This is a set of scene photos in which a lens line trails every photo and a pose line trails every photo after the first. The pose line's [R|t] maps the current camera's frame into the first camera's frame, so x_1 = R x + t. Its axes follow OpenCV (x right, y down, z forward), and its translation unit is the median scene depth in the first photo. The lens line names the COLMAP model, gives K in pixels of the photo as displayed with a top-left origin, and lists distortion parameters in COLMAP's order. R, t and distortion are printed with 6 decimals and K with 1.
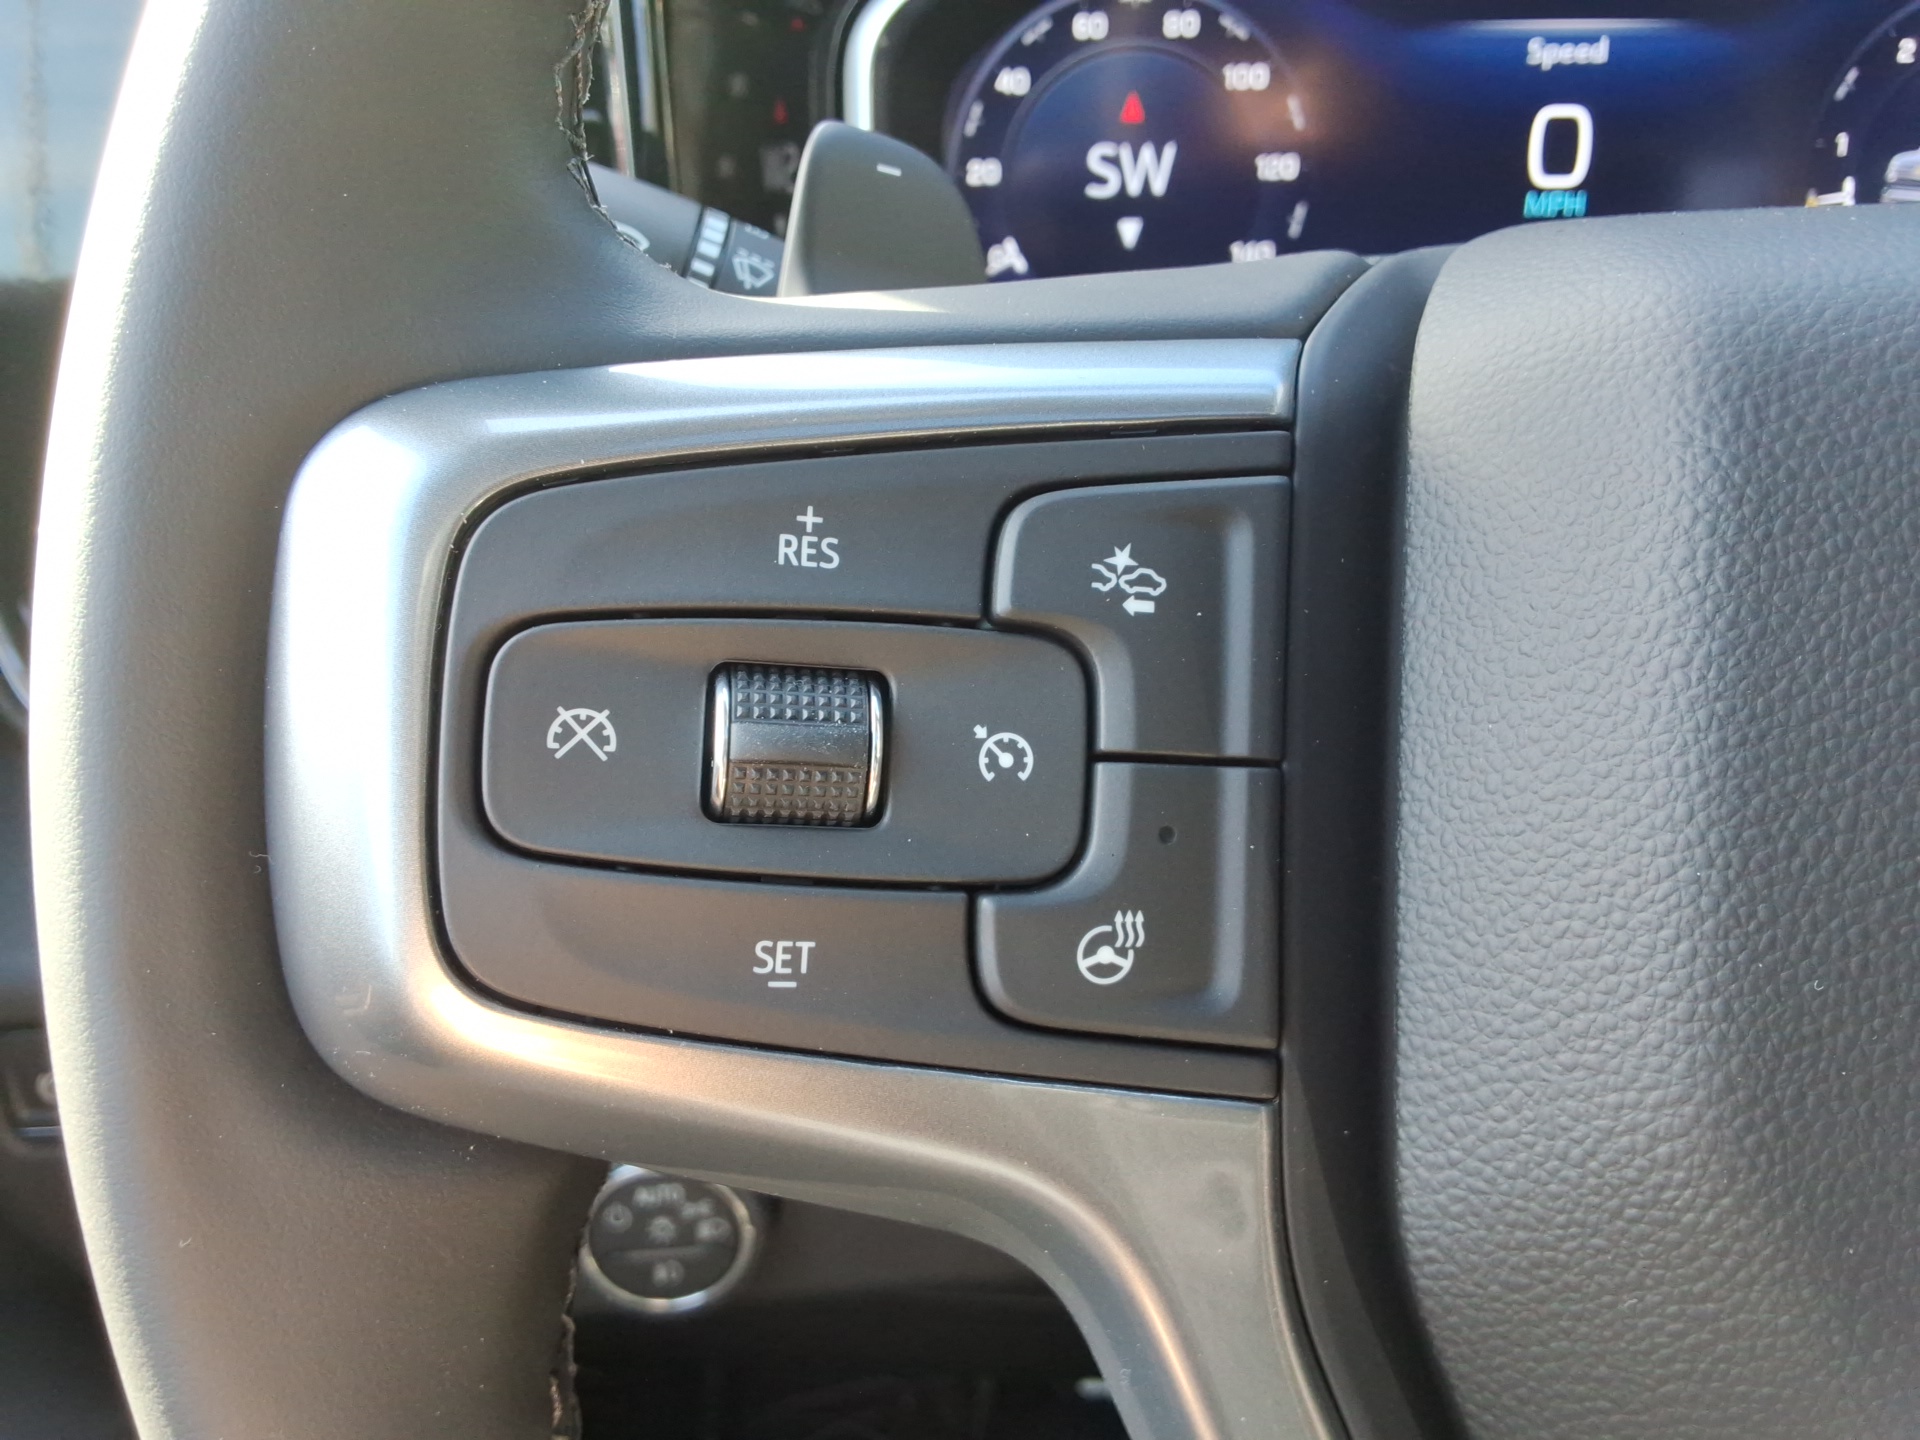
lens RADIAL K [[1569.5, 0, 972.4], [0, 1569.5, 713.2], [0, 0, 1]] dist [0.182921, -0.302171]
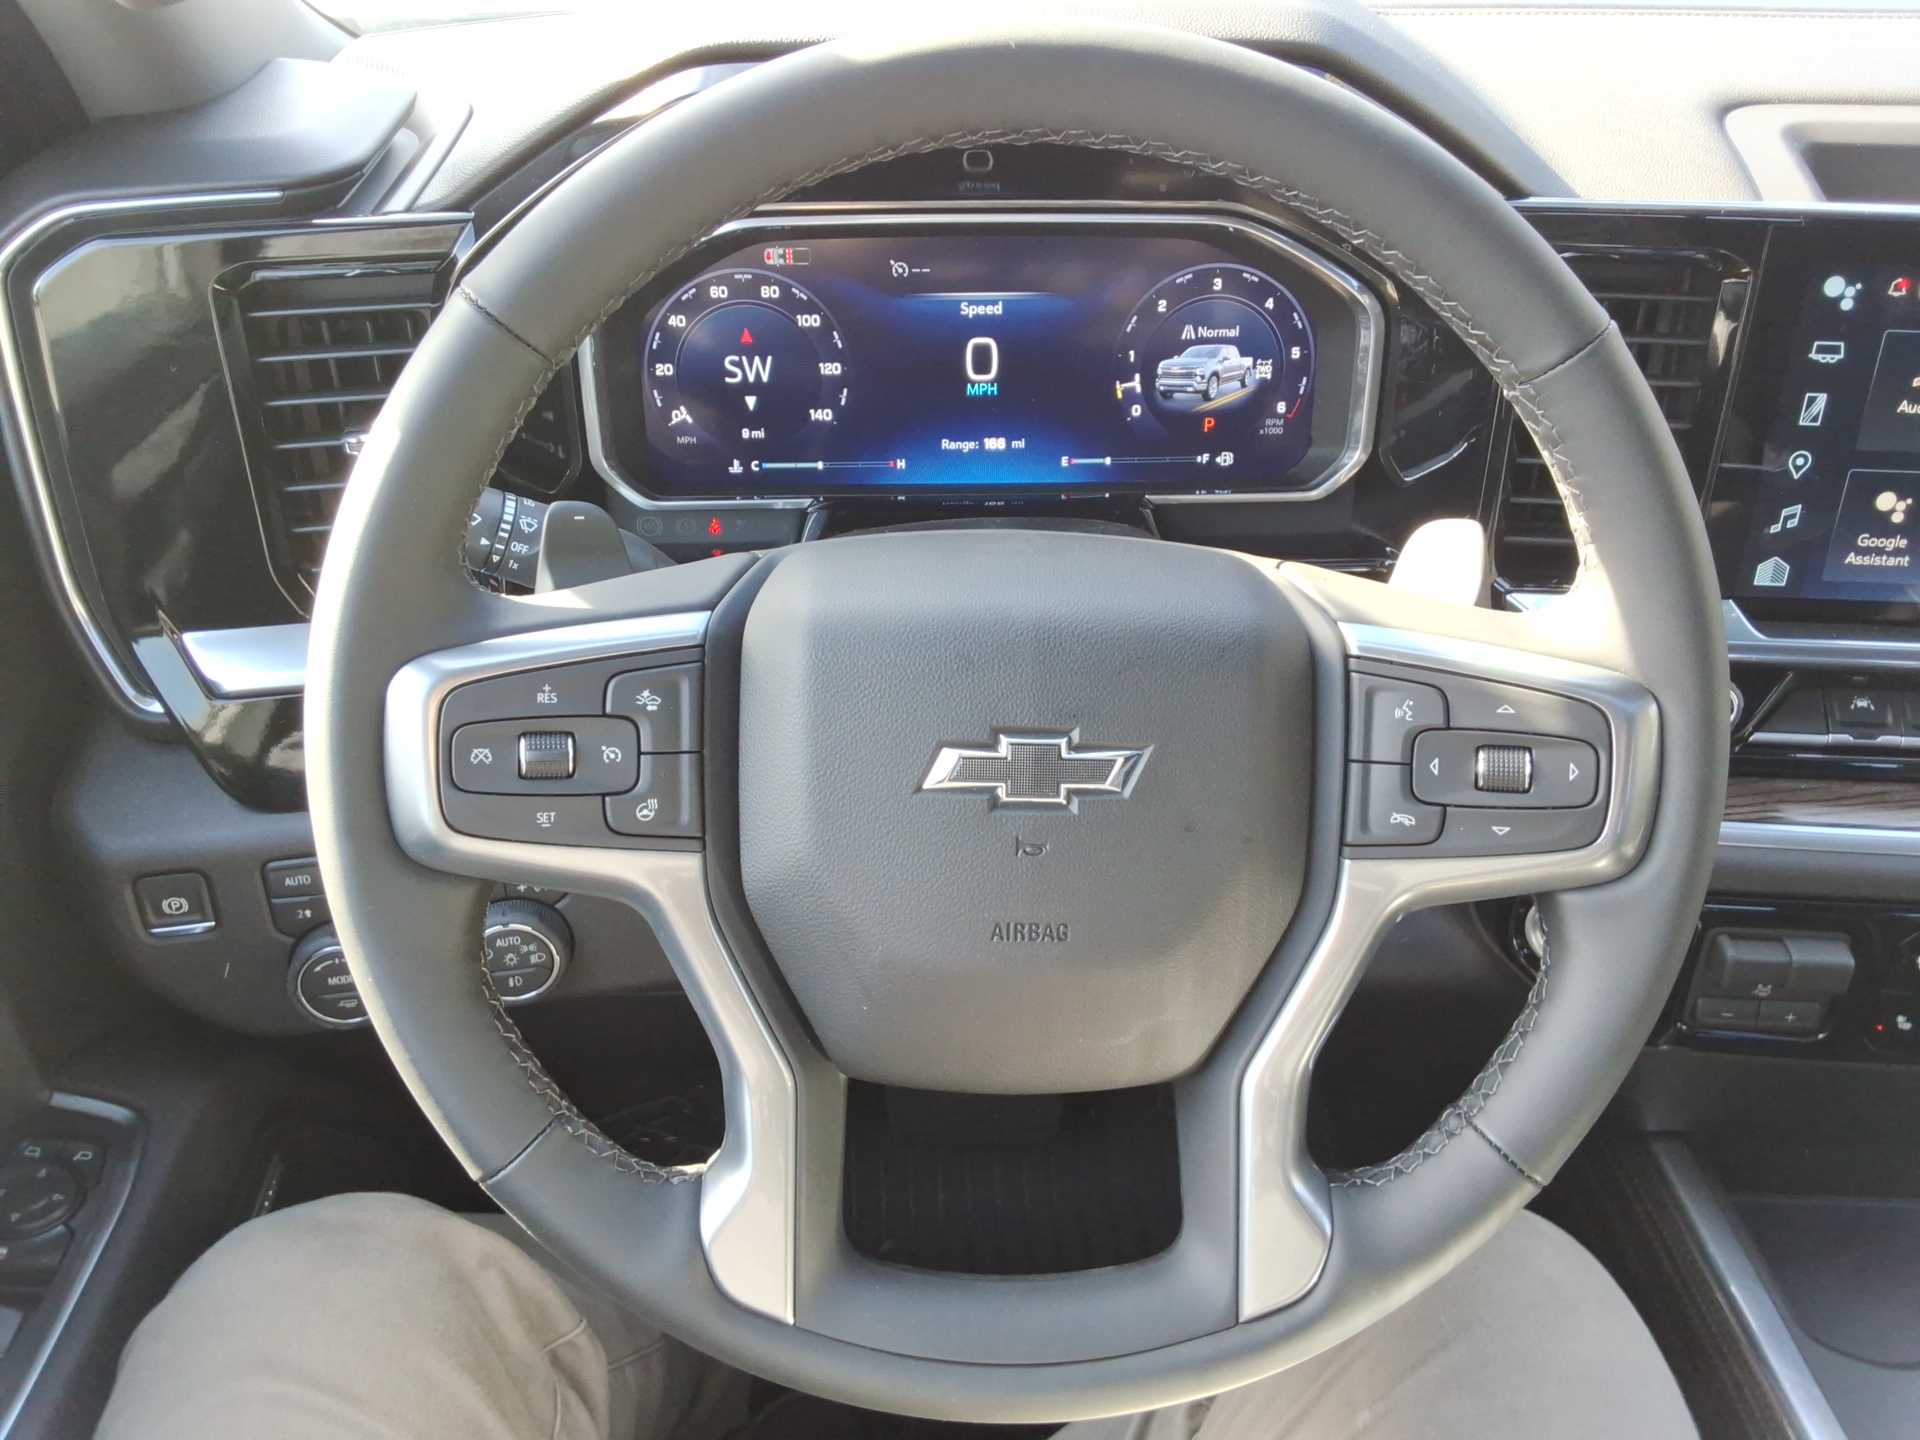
lens RADIAL K [[1569.5, 0, 972.4], [0, 1569.5, 713.2], [0, 0, 1]] dist [0.182921, -0.302171]
pose [[0.993465, -0.040658, 0.106650, 0.245626], [0.030569, 0.995048, 0.094581, -0.204940], [-0.109967, -0.090702, 0.989788, -1.386653]]
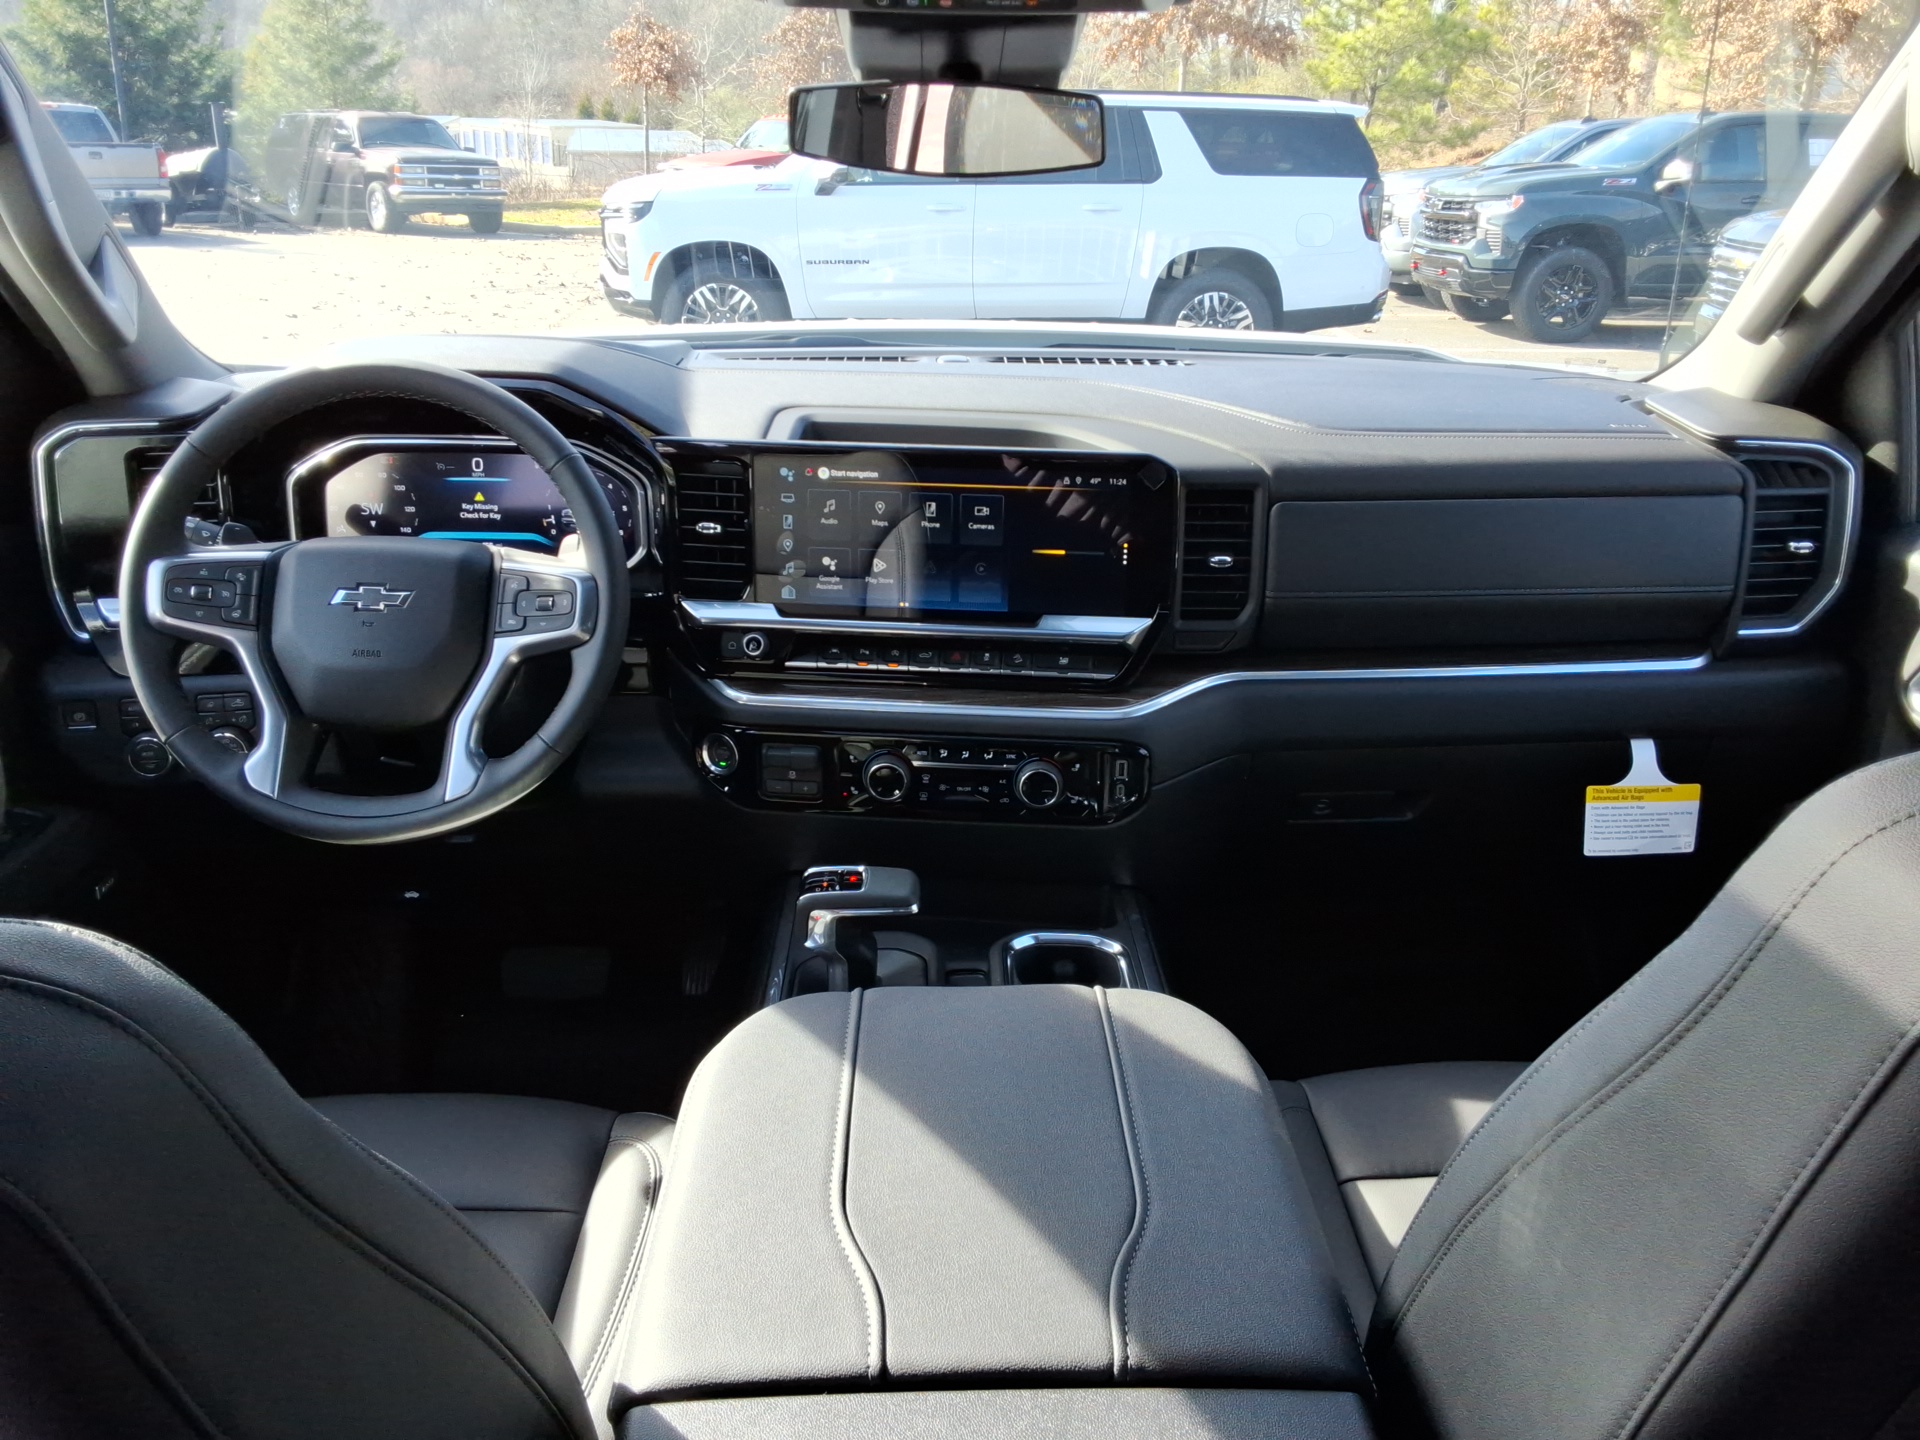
lens RADIAL K [[1538.1, 0, 974.1], [0, 1538.1, 719.3], [0, 0, 1]] dist [0.090065, -0.135966]
pose [[0.994267, -0.002470, 0.106898, 1.999050], [0.015211, 0.992833, -0.118537, 1.118615], [-0.105839, 0.119484, 0.987179, -4.944037]]
